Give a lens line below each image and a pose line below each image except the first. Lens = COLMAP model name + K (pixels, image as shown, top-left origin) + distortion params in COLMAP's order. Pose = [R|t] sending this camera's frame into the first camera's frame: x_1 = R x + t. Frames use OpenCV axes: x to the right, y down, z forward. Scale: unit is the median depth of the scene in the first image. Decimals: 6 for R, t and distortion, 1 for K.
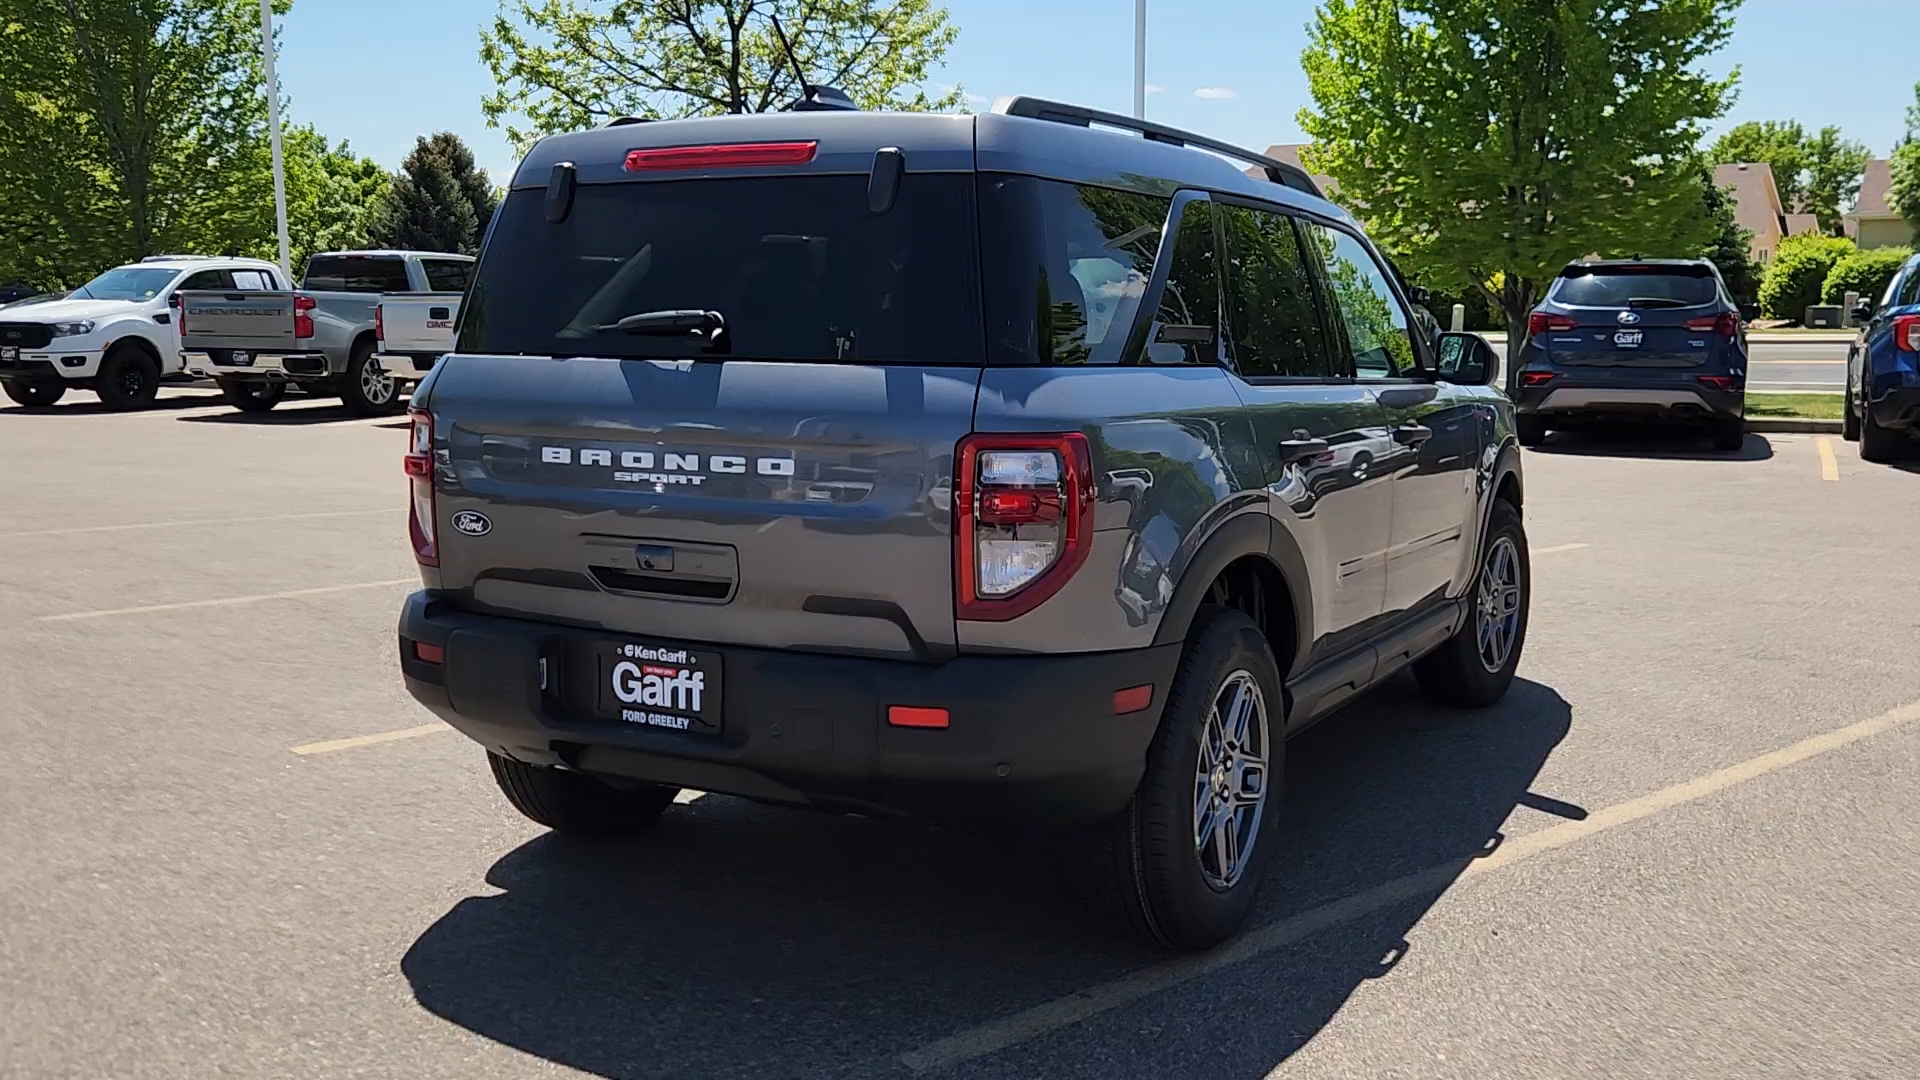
lens RADIAL K [[1758.3, 0, 941.0], [0, 1758.3, 536.1], [0, 0, 1]] dist [0.025612, 0.000000]
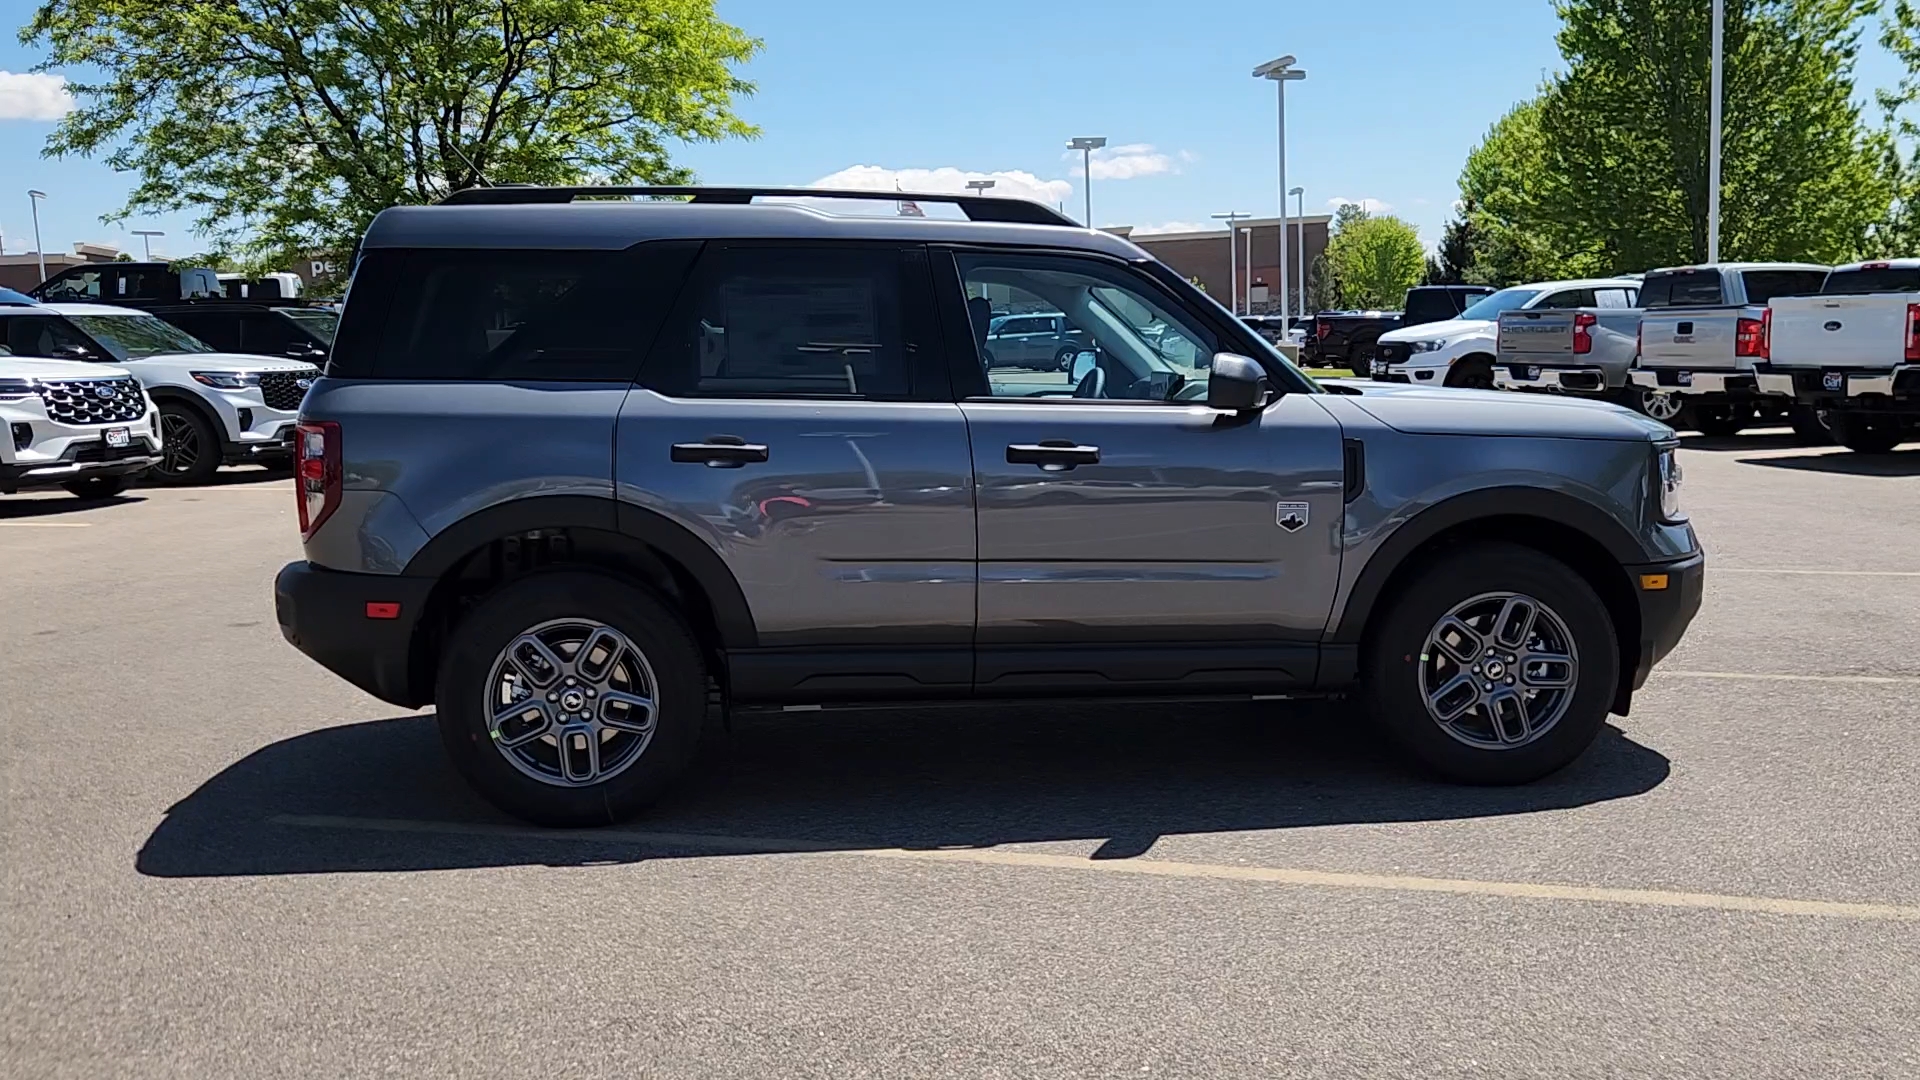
lens RADIAL K [[1758.3, 0, 950.6], [0, 1758.3, 539.6], [0, 0, 1]] dist [0.025612, 0.000000]
pose [[0.597434, 0.083236, -0.797586, 0.333413], [-0.087914, 0.995402, 0.038027, -0.013253], [0.797084, 0.047401, 0.602005, 0.108456]]
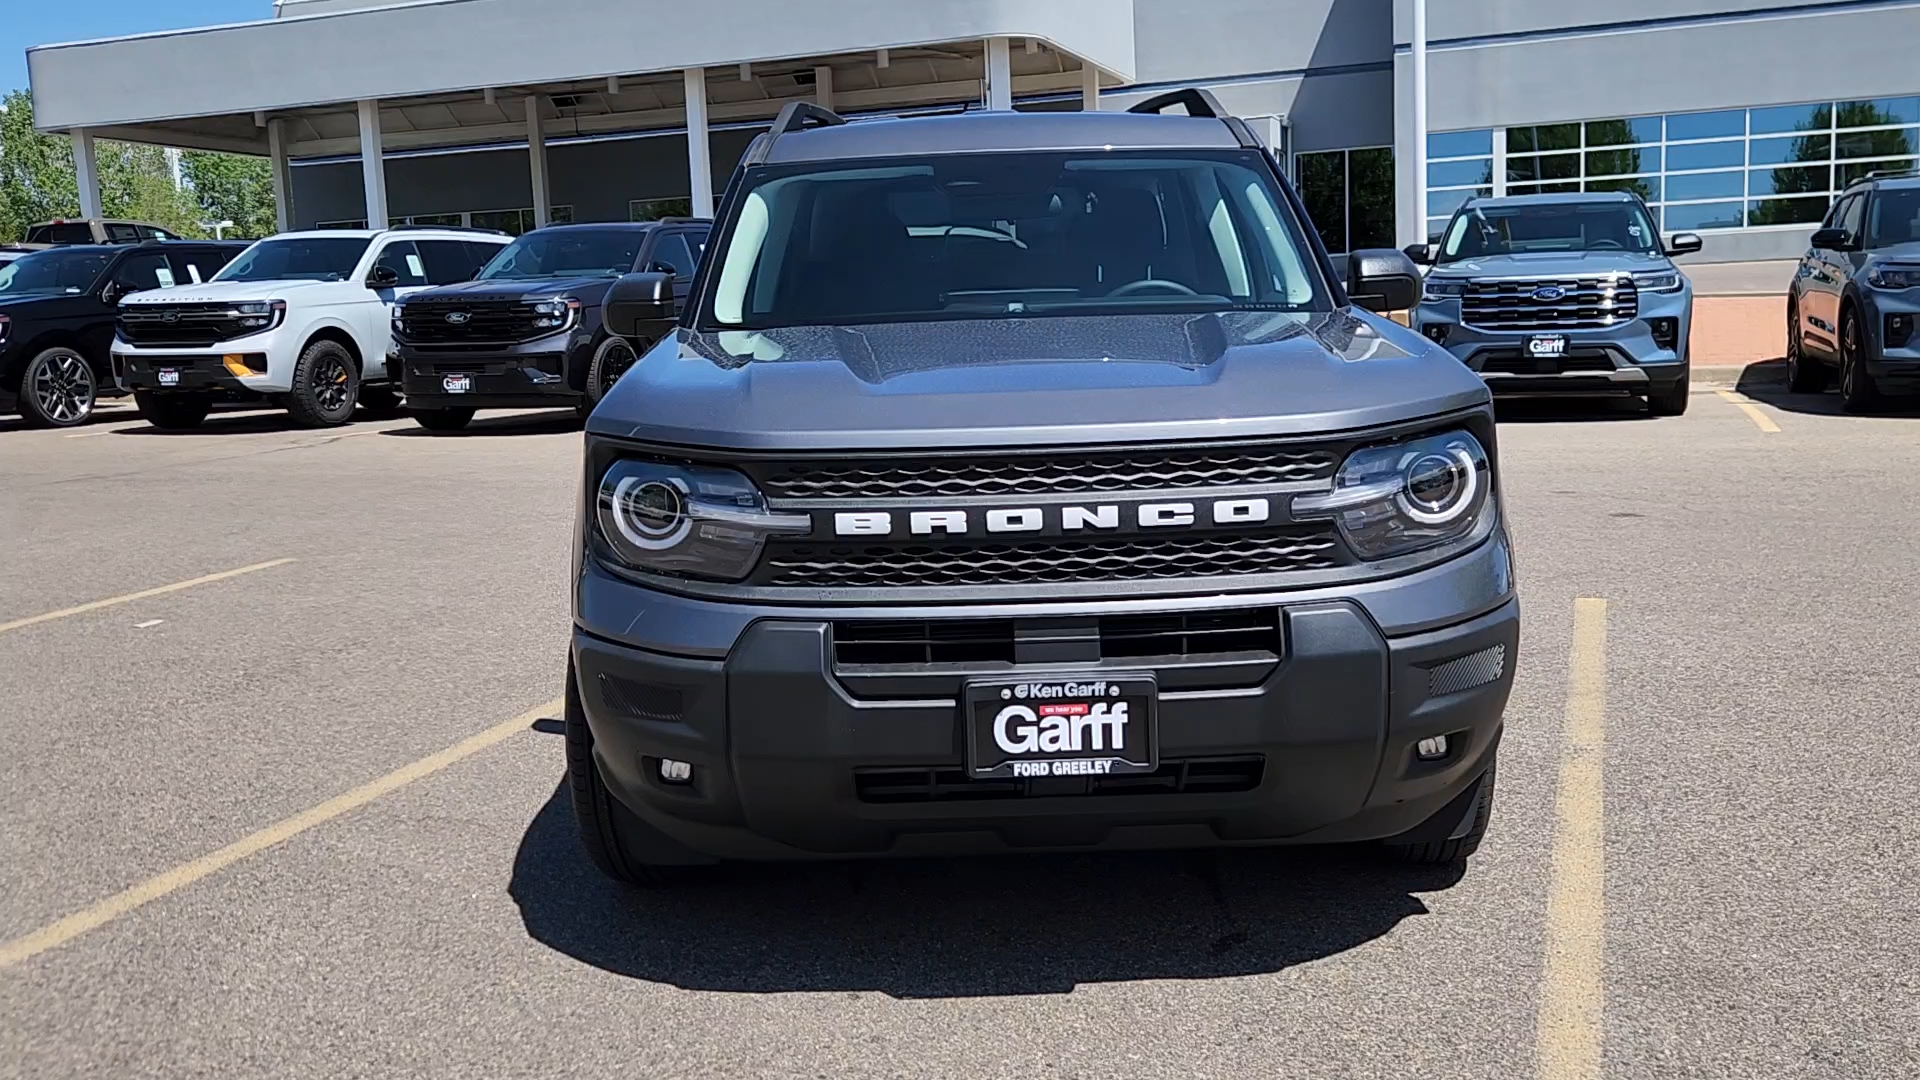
lens RADIAL K [[1758.3, 0, 947.8], [0, 1758.3, 539.3], [0, 0, 1]] dist [0.025612, 0.000000]
pose [[-0.873629, 0.100927, -0.476011, 0.203383], [-0.032837, 0.963794, 0.264617, -0.076984], [0.485484, 0.246808, -0.838684, 0.629593]]
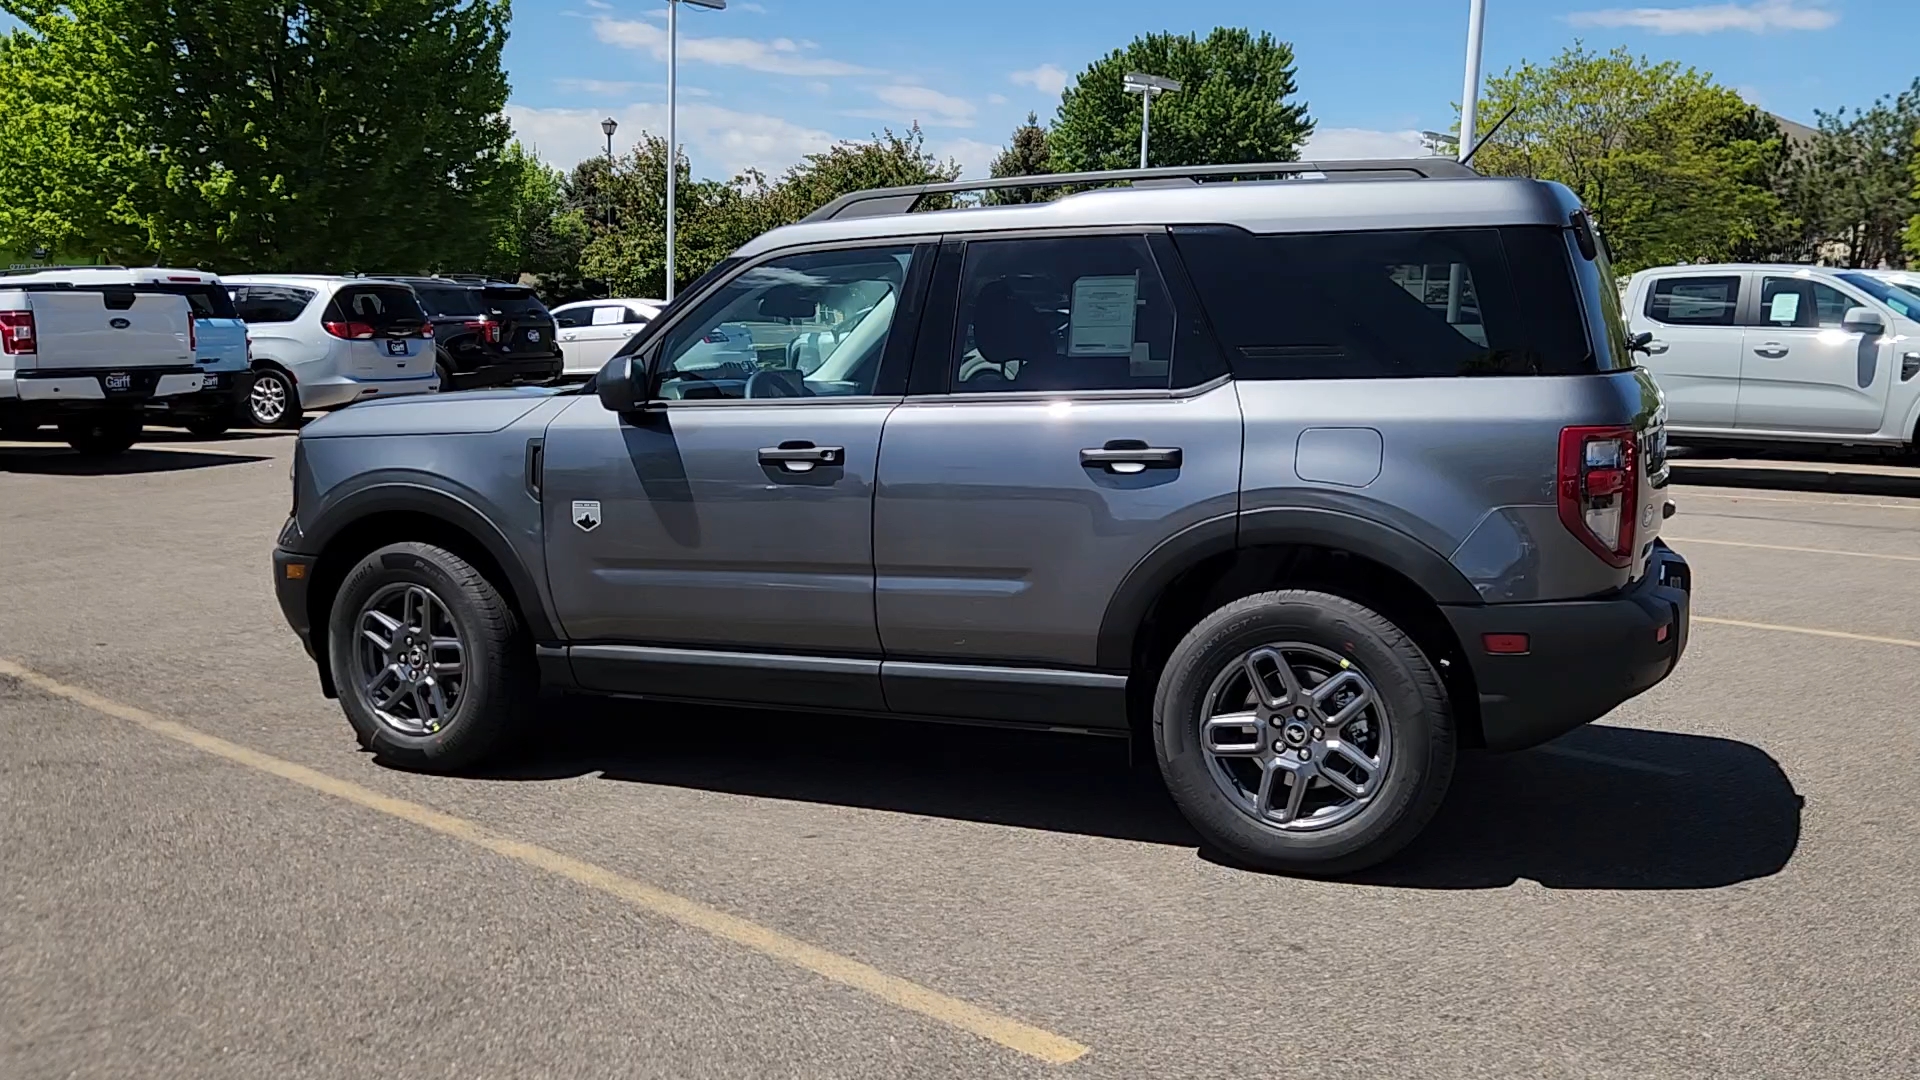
lens RADIAL K [[1758.3, 0, 947.7], [0, 1758.3, 531.2], [0, 0, 1]] dist [0.025612, 0.000000]
pose [[-0.101124, -0.123649, 0.987160, -0.335622], [0.126762, 0.982558, 0.136058, -0.052471], [-0.986765, 0.138893, -0.083686, 0.379379]]
